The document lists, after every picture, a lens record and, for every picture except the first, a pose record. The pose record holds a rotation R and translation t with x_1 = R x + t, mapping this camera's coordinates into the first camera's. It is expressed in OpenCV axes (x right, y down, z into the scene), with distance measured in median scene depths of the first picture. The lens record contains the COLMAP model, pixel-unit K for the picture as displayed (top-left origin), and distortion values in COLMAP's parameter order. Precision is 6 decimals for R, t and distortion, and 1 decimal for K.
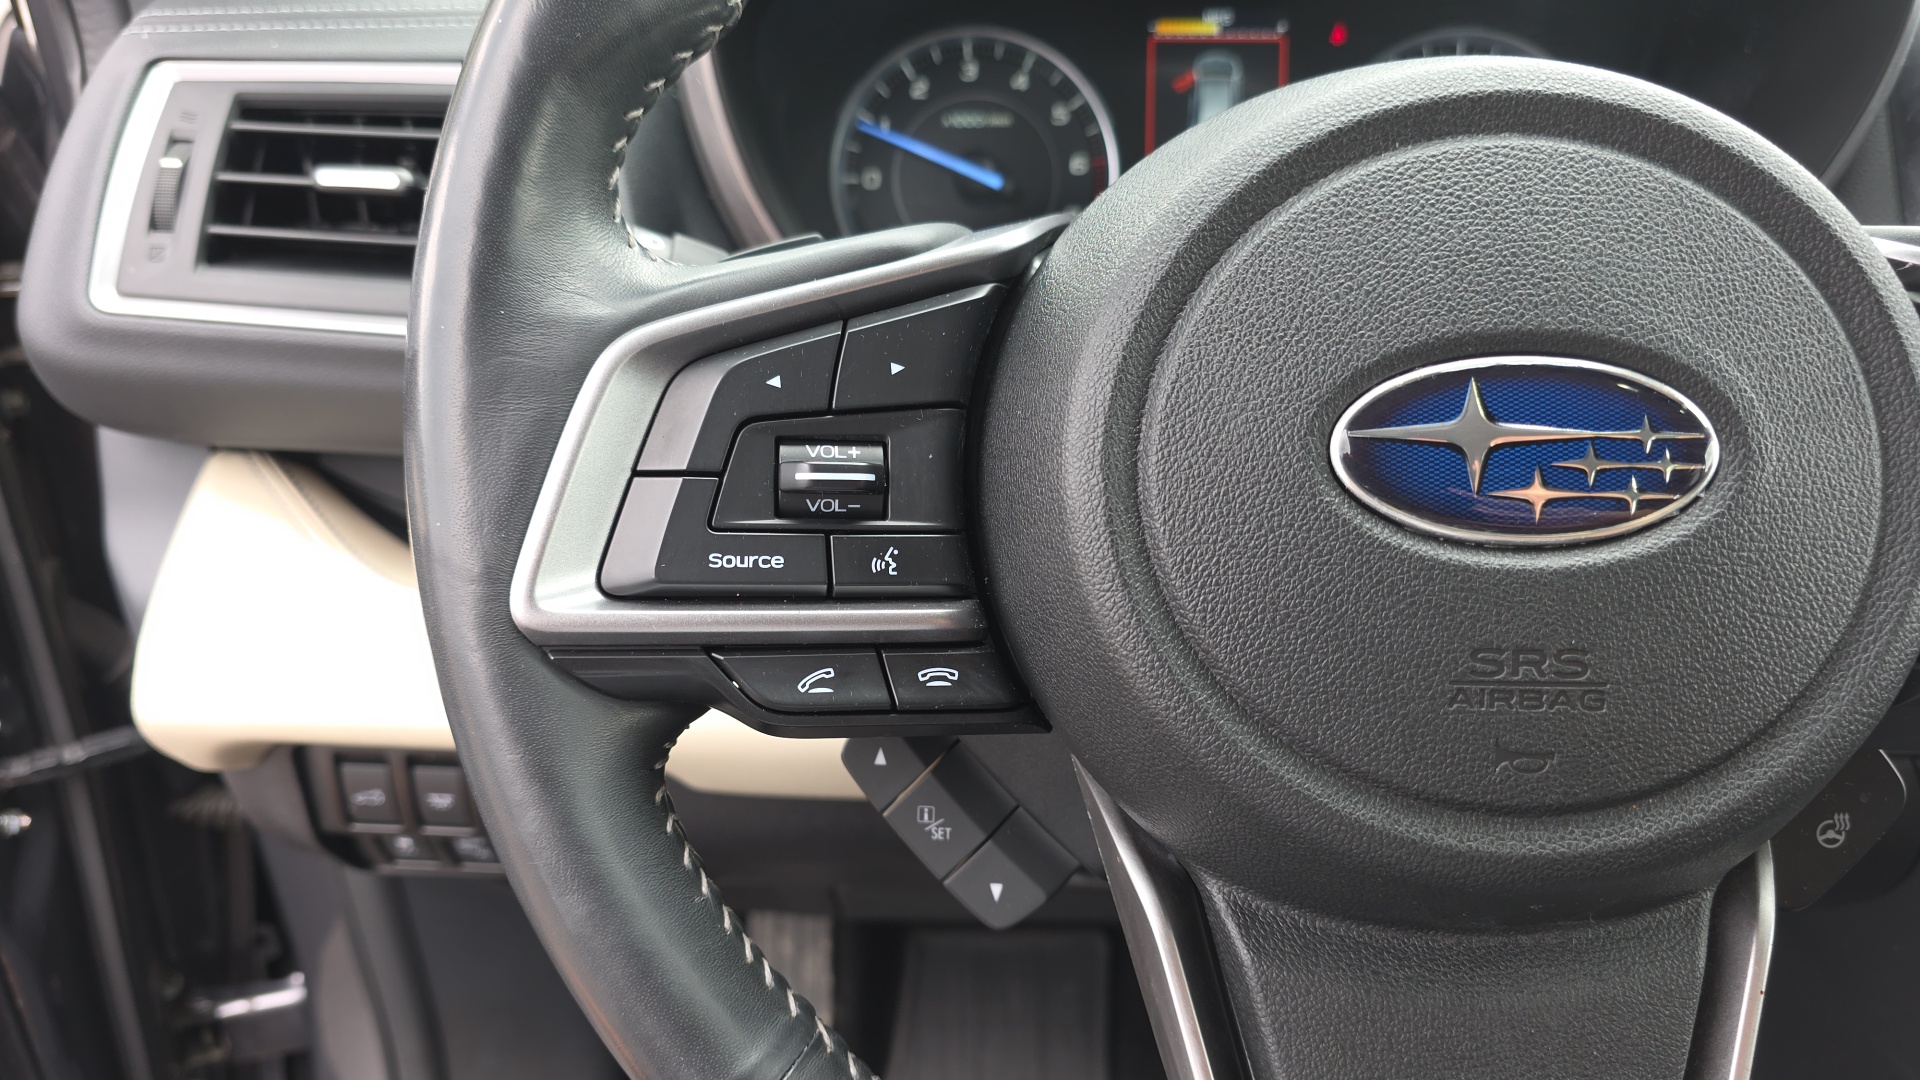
lens RADIAL K [[1353.7, 0, 960.0], [0, 1353.7, 540.0], [0, 0, 1]] dist [0.035340, -0.078895]
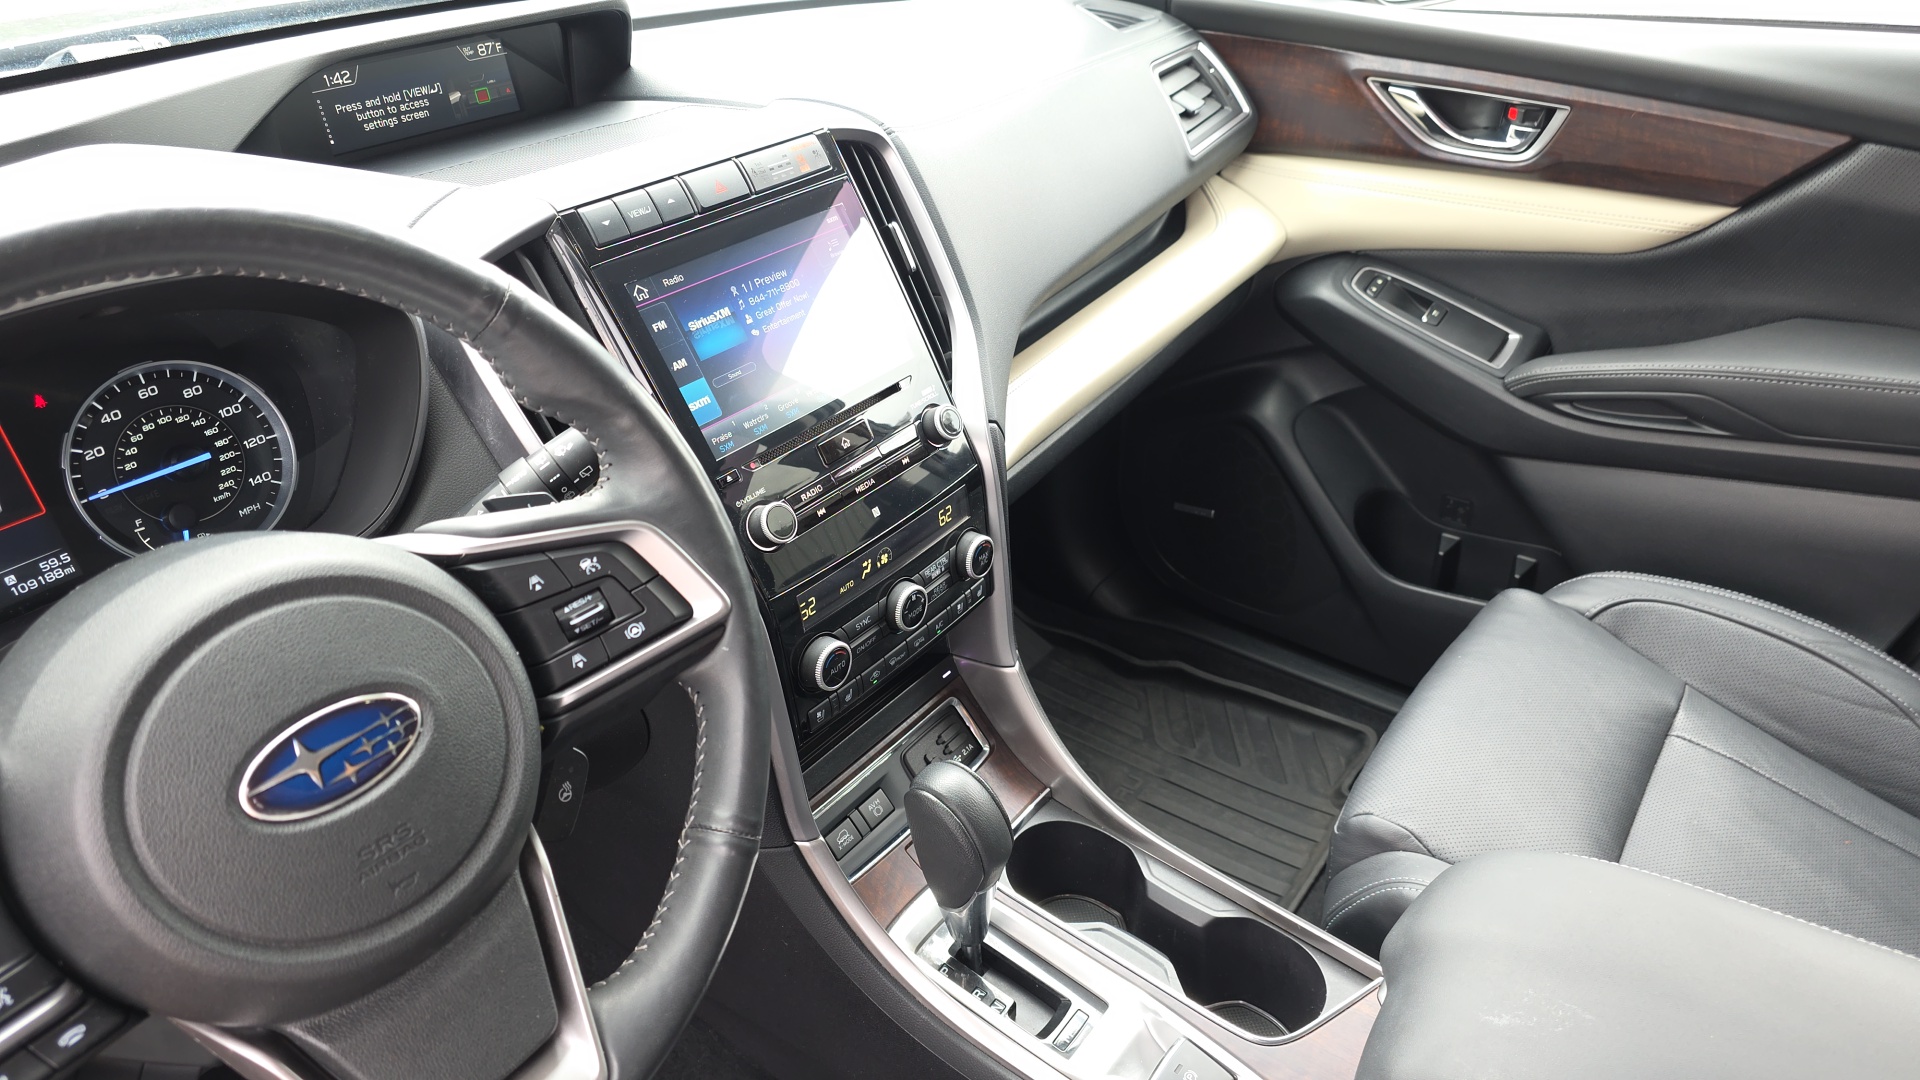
lens RADIAL K [[1305.5, 0, 956.2], [0, 1305.5, 509.0], [0, 0, 1]] dist [0.050419, -0.061987]
pose [[0.601065, -0.408334, 0.687011, -0.211592], [0.391152, 0.899933, 0.192668, -0.366897], [-0.696937, 0.152920, 0.700639, -0.983584]]
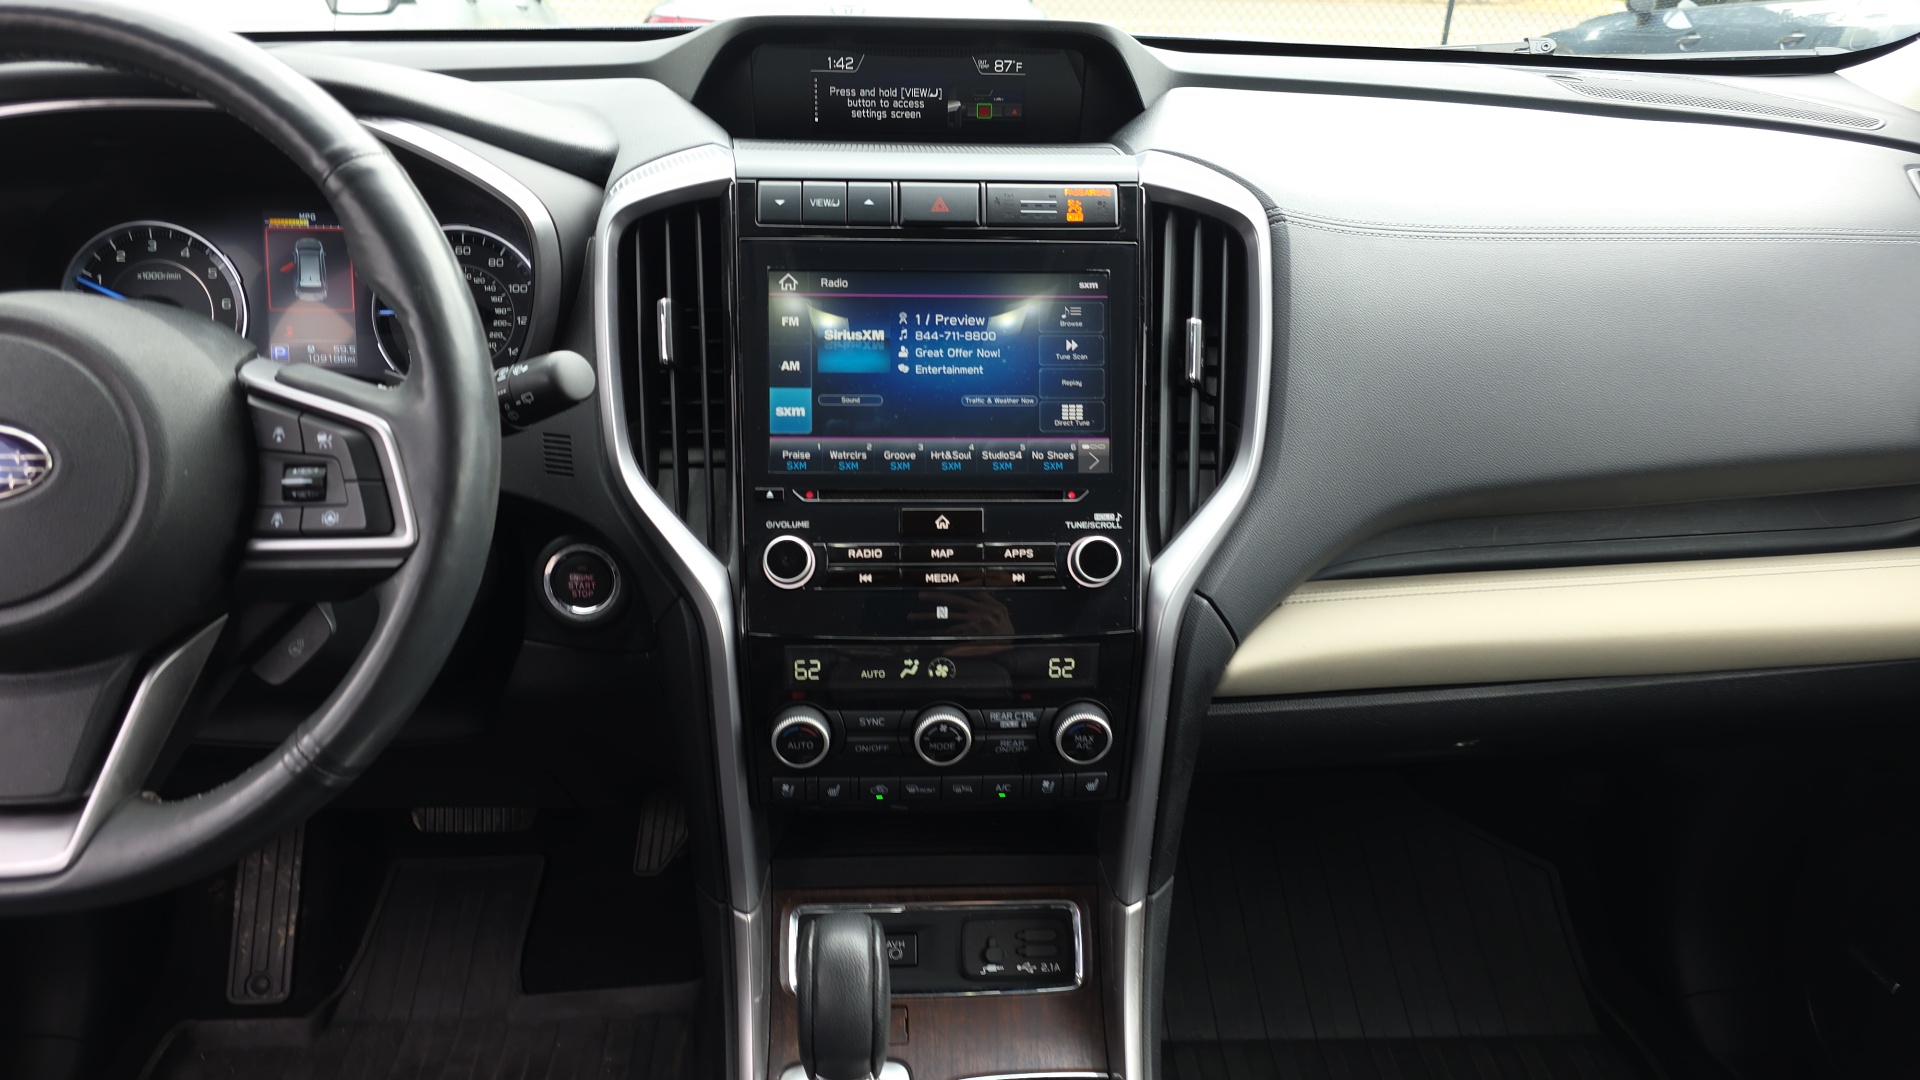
lens RADIAL K [[1295.6, 0, 945.9], [0, 1295.6, 583.0], [0, 0, 1]] dist [0.101625, -0.132395]
pose [[0.998115, -0.004563, 0.061194, 1.761464], [0.005196, 0.999935, -0.010191, 0.159808], [-0.061144, 0.010490, 0.998074, -1.288892]]
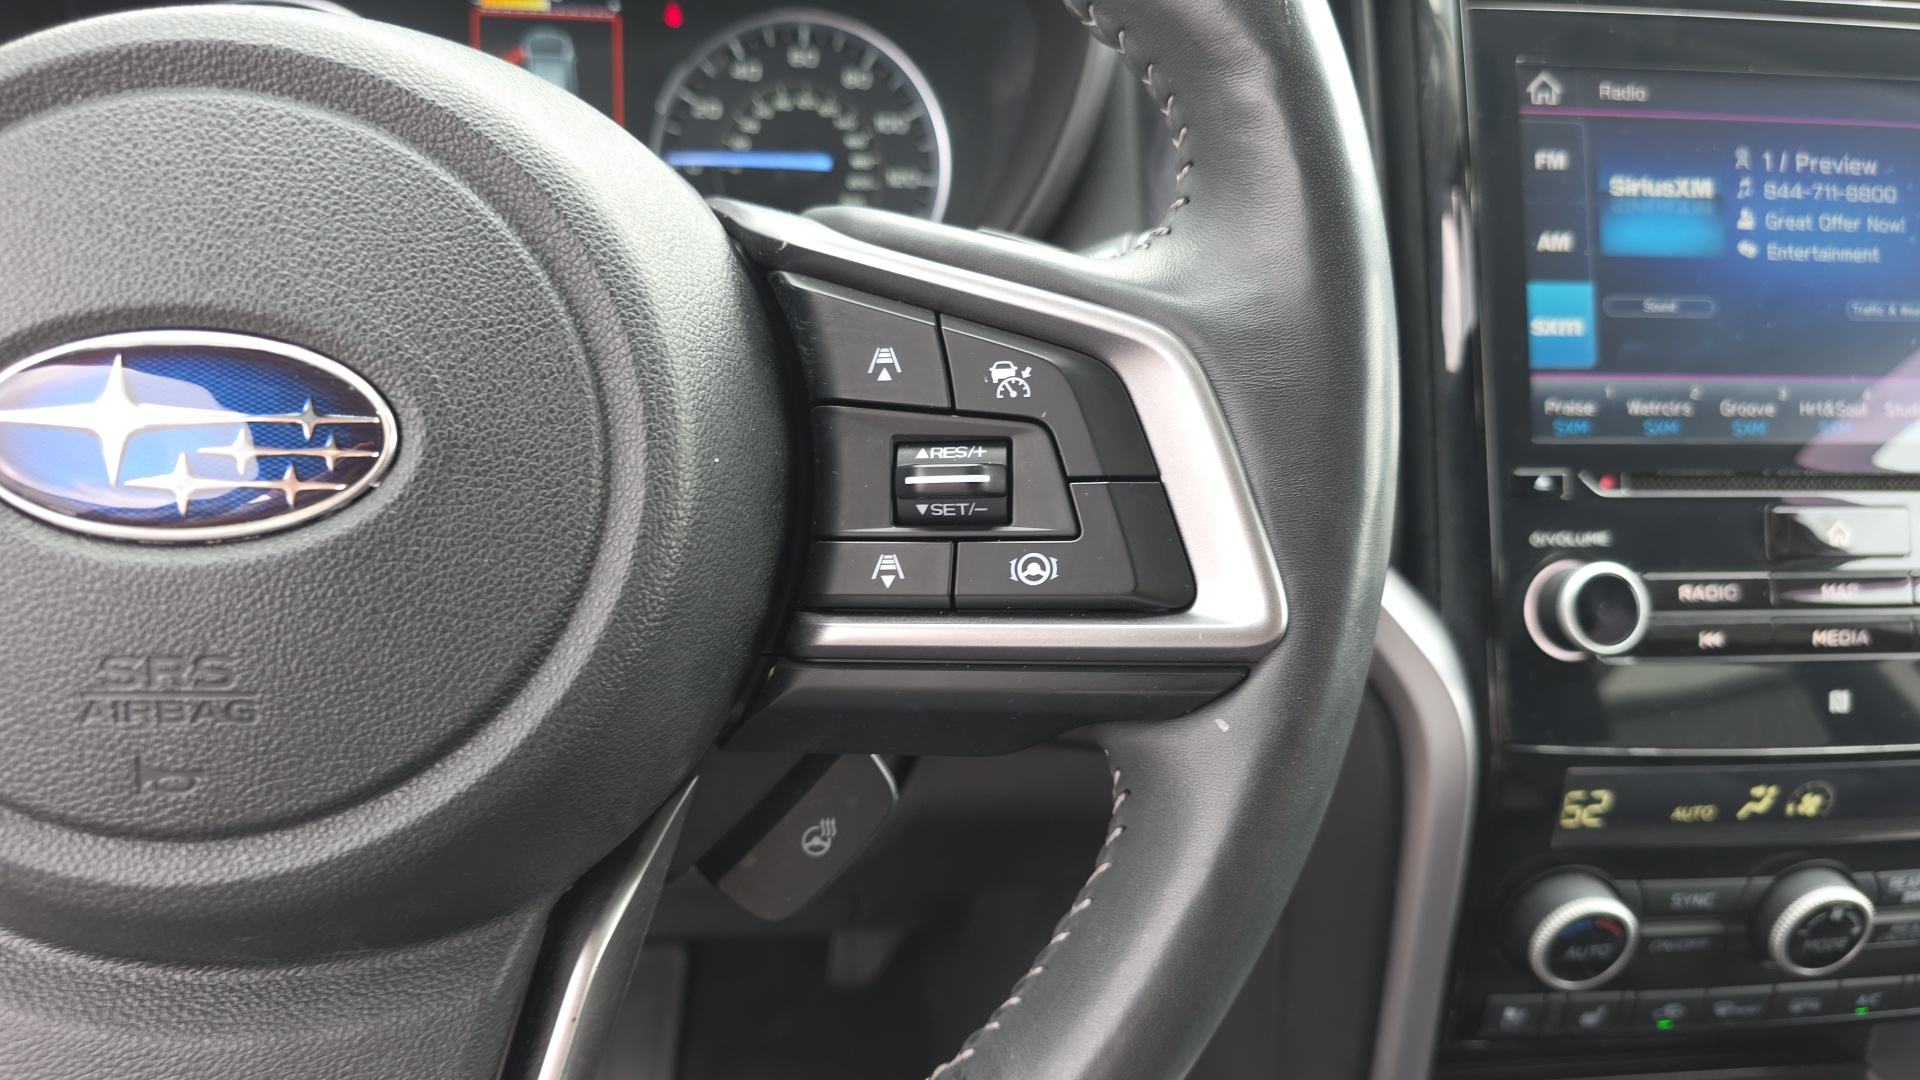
lens RADIAL K [[1357.4, 0, 928.1], [0, 1357.4, 543.7], [0, 0, 1]] dist [0.027411, -0.057649]
pose [[0.992966, -0.005312, 0.118283, 0.699461], [0.005231, 0.999986, 0.000995, 0.006698], [-0.118287, -0.000369, 0.992979, 0.037248]]
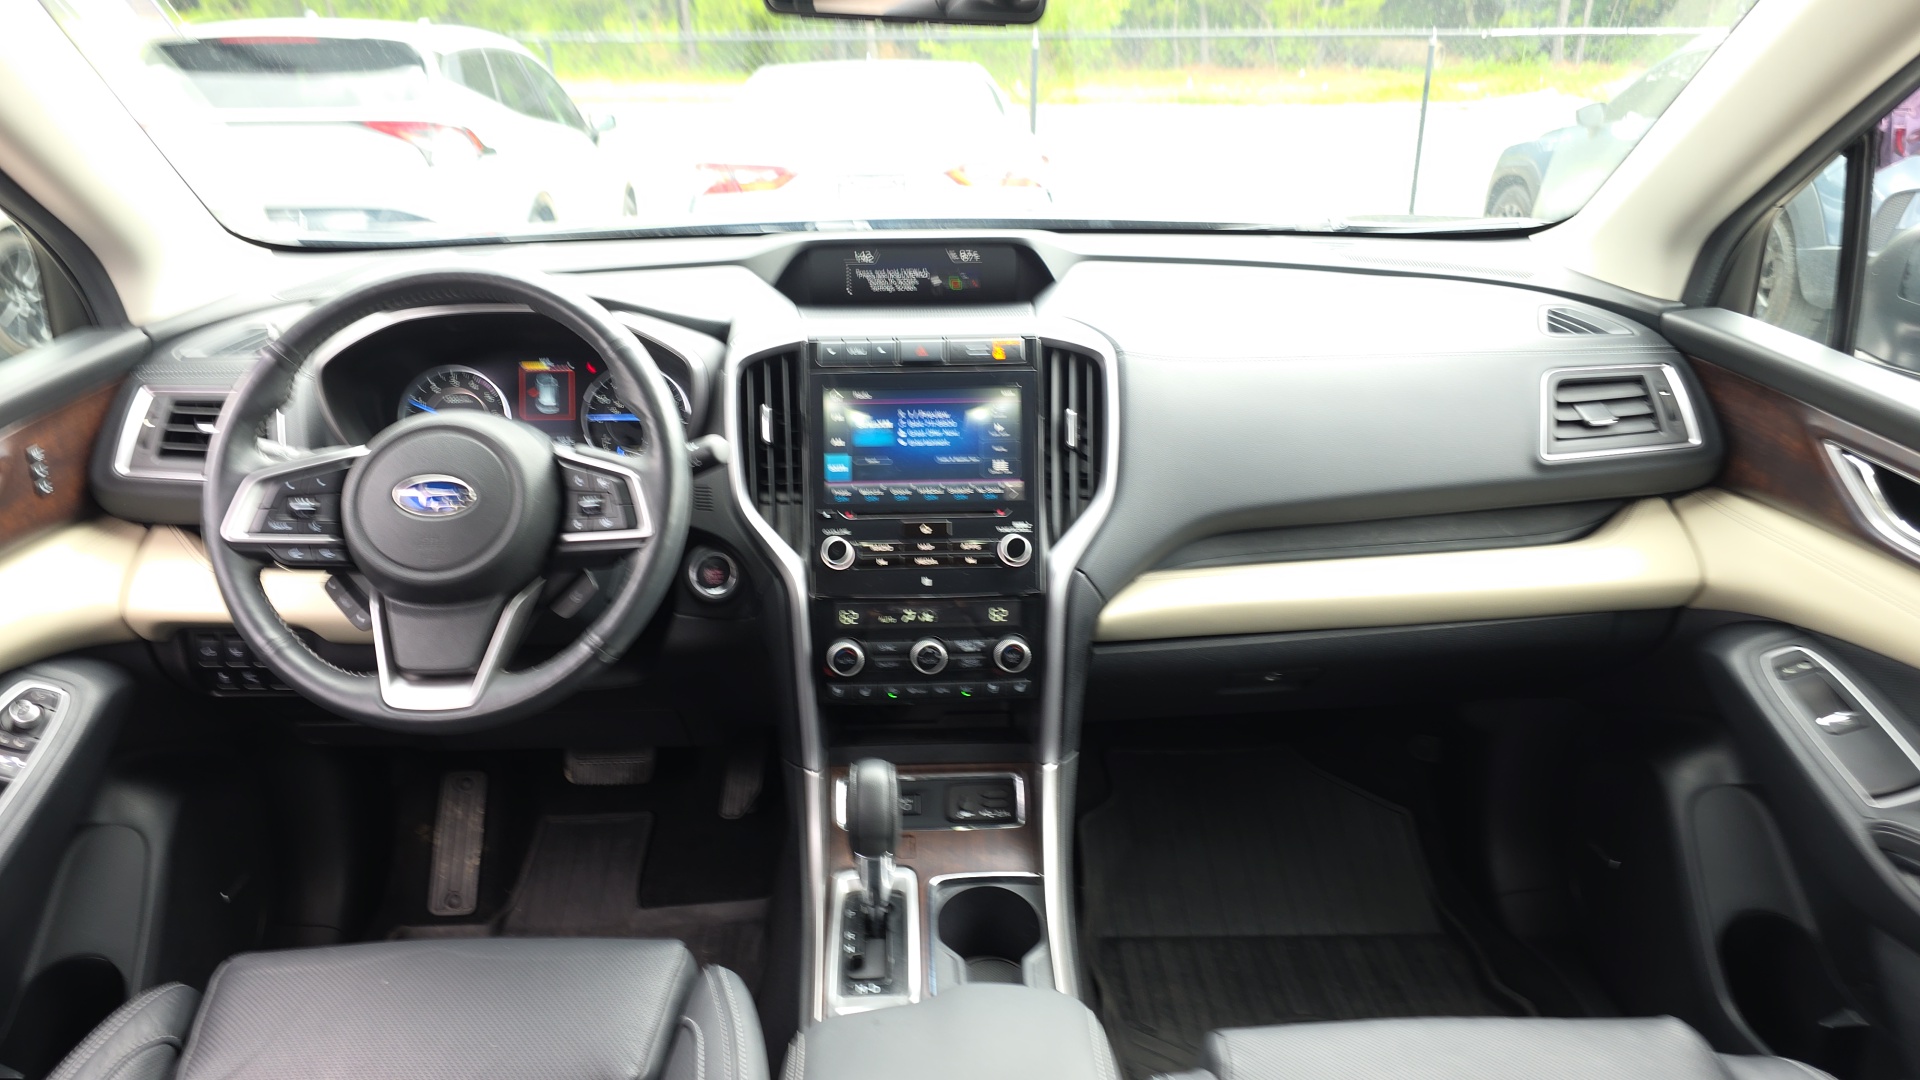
lens RADIAL K [[1305.5, 0, 956.2], [0, 1305.5, 509.0], [0, 0, 1]] dist [0.050419, -0.061987]
pose [[0.998813, -0.016964, 0.045654, 1.815982], [0.023101, 0.990239, -0.137450, 0.588152], [-0.042877, 0.138341, 0.989456, -3.290318]]
